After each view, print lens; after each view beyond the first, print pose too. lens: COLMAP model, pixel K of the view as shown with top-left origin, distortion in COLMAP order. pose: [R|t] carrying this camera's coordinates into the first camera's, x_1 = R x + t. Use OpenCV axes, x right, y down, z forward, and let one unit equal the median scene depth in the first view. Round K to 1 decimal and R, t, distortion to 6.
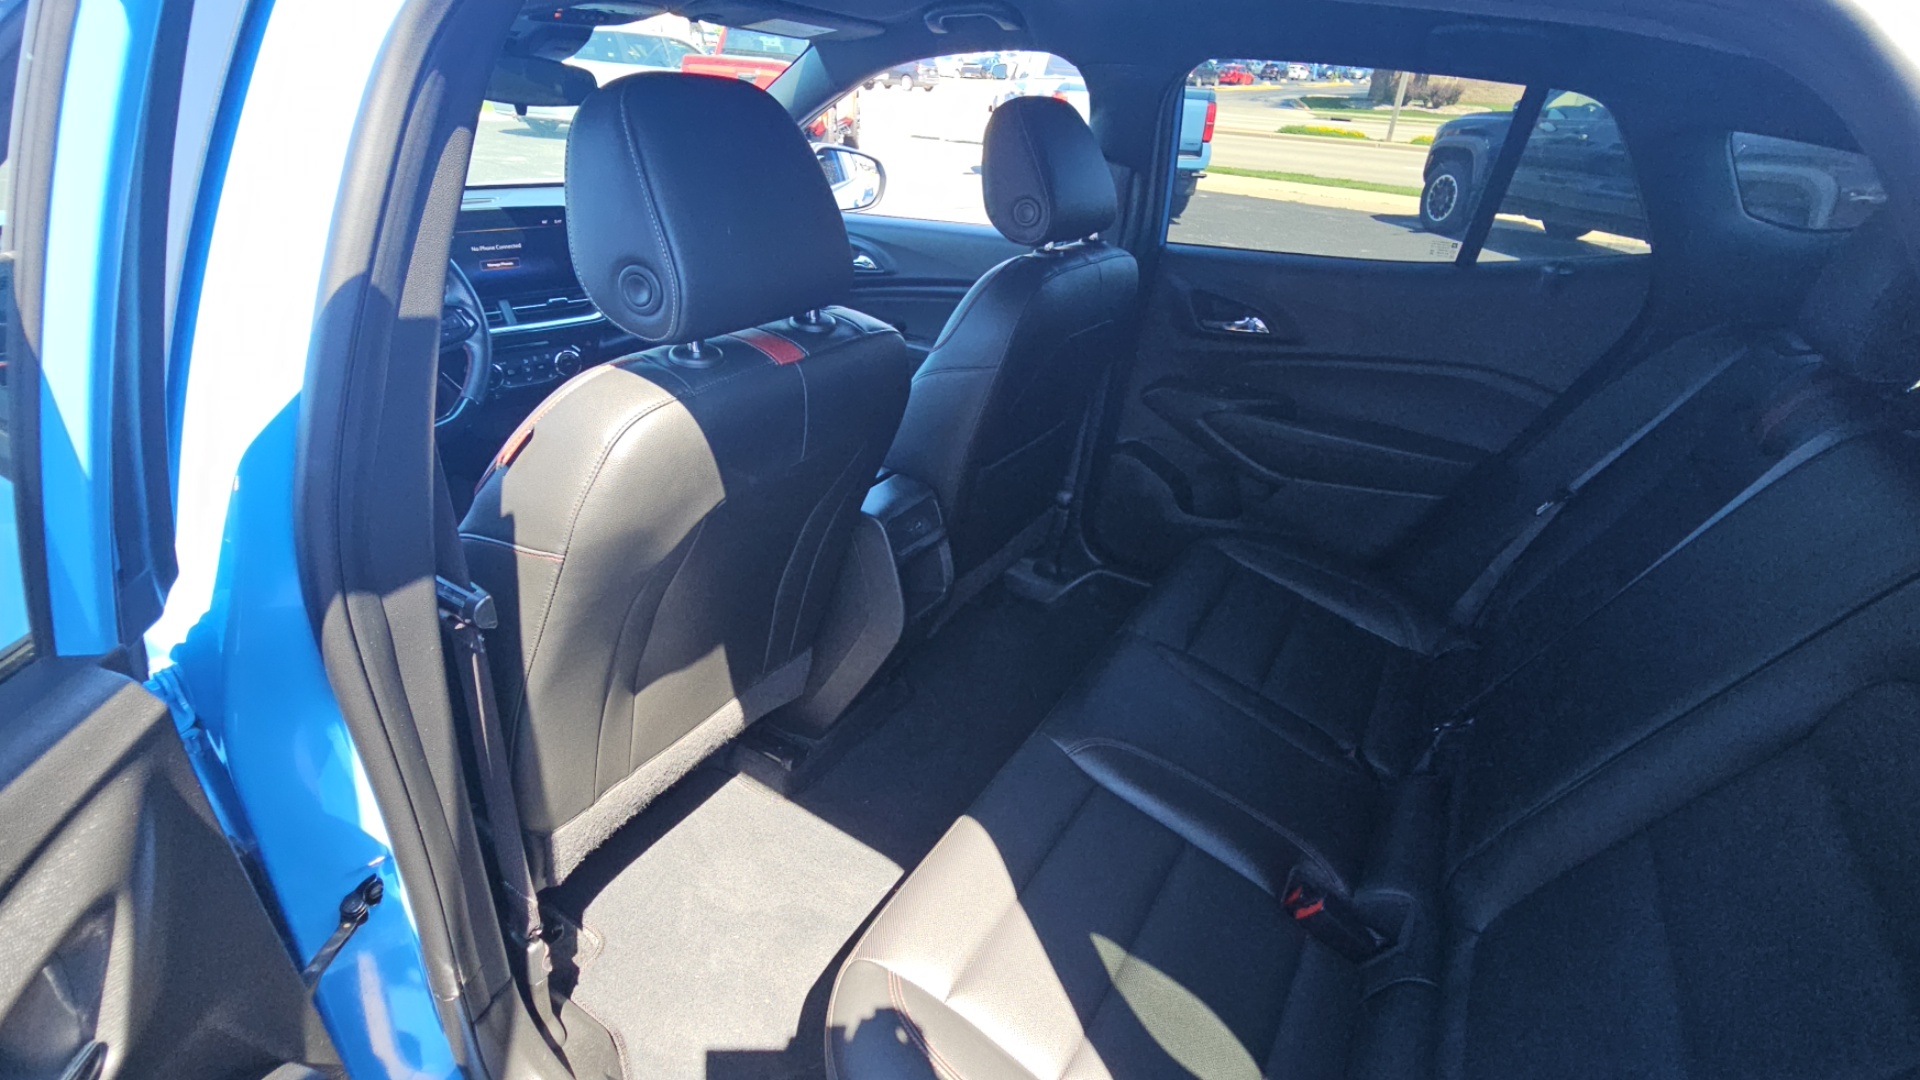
lens RADIAL K [[810.1, 0, 960.0], [0, 810.1, 540.0], [0, 0, 1]] dist [0.001679, -0.000059]
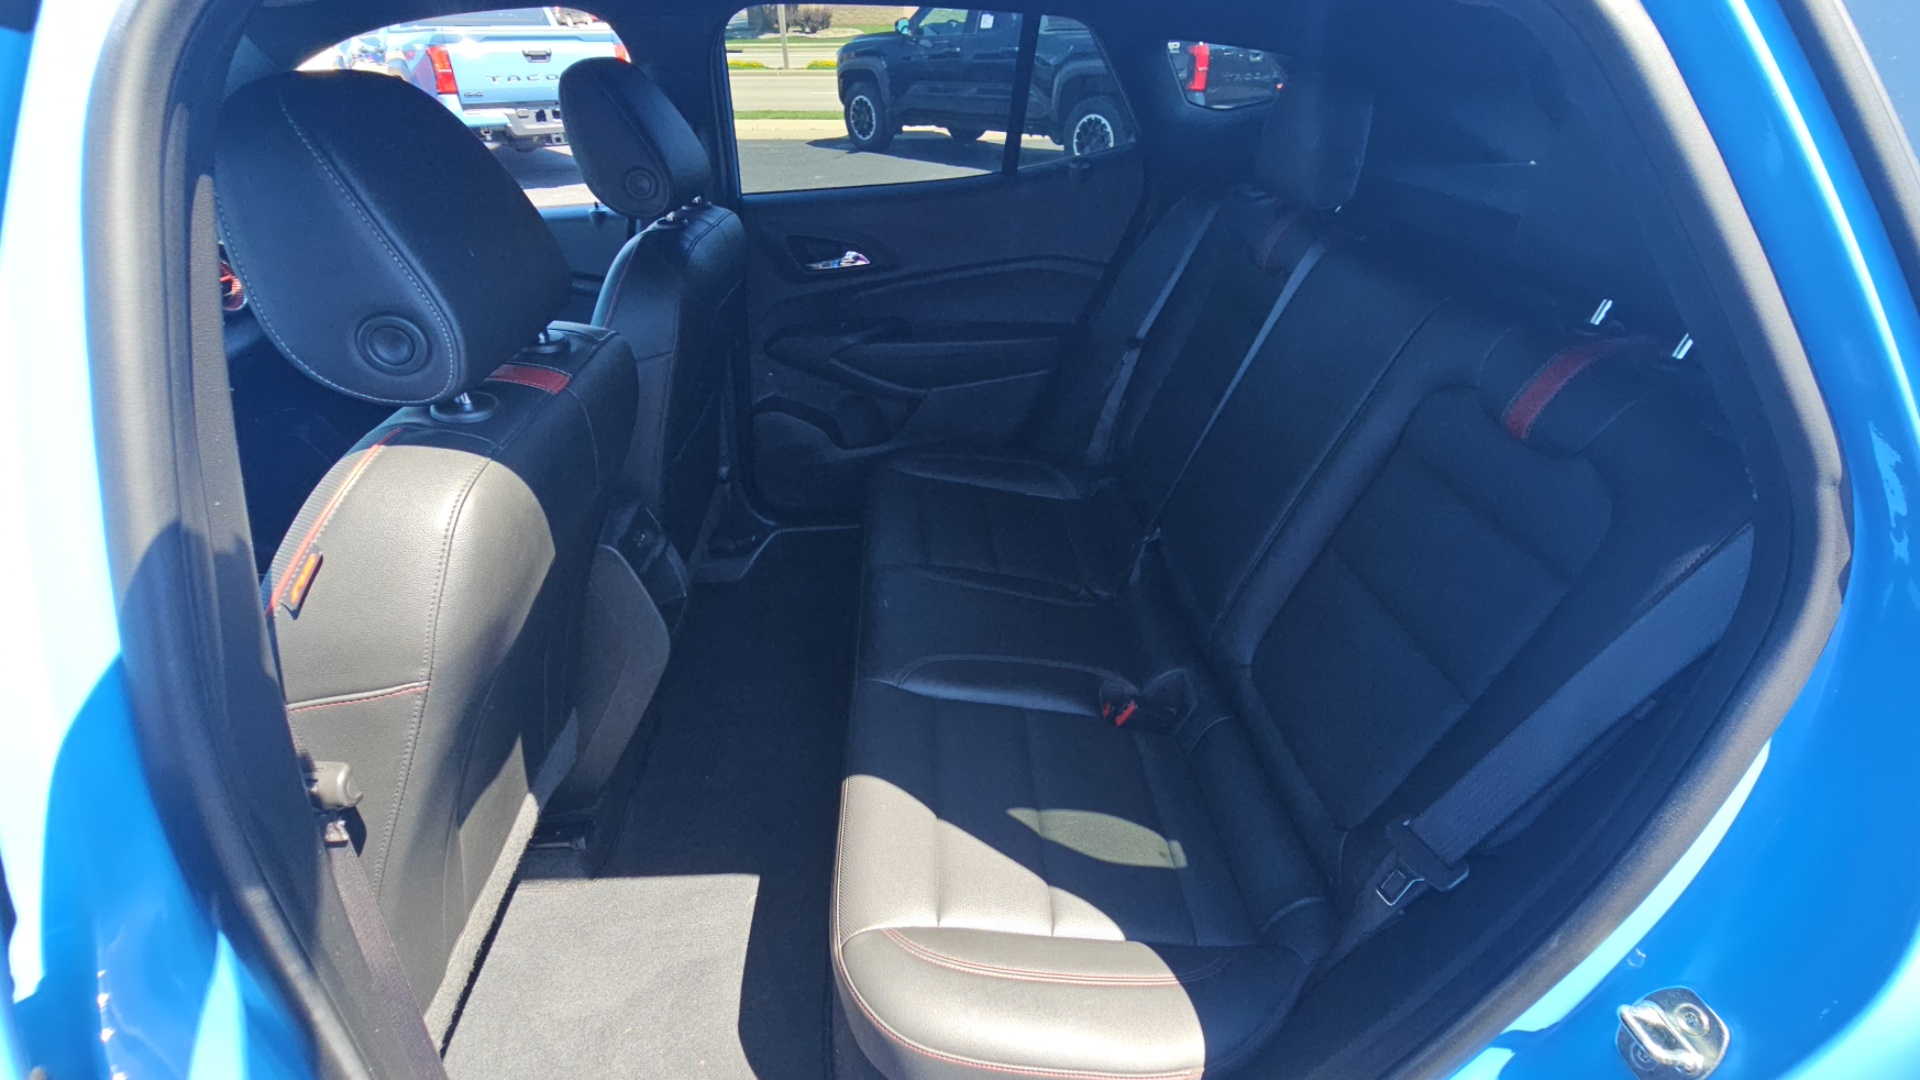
lens RADIAL K [[810.1, 0, 960.0], [0, 810.1, 540.0], [0, 0, 1]] dist [0.001679, -0.000059]
pose [[0.833124, -0.343652, 0.433368, -0.144328], [0.319075, 0.938643, 0.130921, -0.020628], [-0.451769, 0.029203, 0.891657, 0.008504]]
